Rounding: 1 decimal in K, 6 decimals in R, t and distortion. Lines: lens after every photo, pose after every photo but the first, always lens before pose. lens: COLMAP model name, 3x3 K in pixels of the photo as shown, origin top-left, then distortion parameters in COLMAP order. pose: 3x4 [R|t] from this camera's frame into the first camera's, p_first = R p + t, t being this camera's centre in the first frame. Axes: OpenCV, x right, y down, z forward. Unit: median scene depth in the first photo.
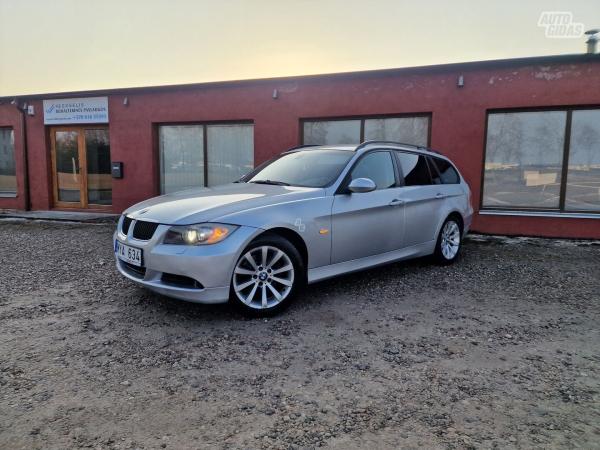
lens RADIAL K [[397.4, 0, 303.3], [0, 397.4, 220.4], [0, 0, 1]] dist [0.082983, -0.069991]
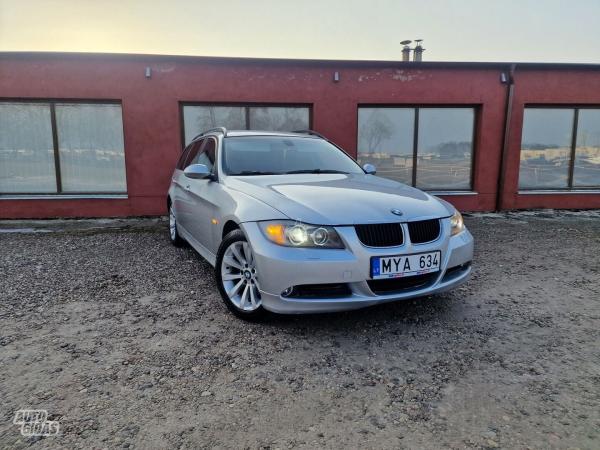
lens RADIAL K [[397.4, 0, 303.3], [0, 397.4, 220.4], [0, 0, 1]] dist [0.082983, -0.069991]
pose [[0.910562, -0.070529, 0.407312, -0.404680], [0.058203, 0.997396, 0.042592, -0.008422], [-0.409256, -0.015076, 0.912295, 0.065068]]
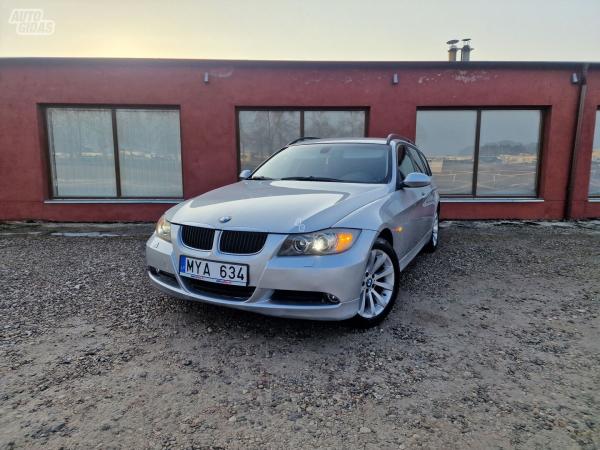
lens RADIAL K [[397.0, 0, 300.0], [0, 397.0, 225.0], [0, 0, 1]] dist [0.084087, -0.074496]
pose [[0.935506, -0.060789, 0.348043, -0.574758], [0.048498, 0.997857, 0.043927, -0.041199], [-0.349967, -0.024214, 0.936449, 0.199353]]
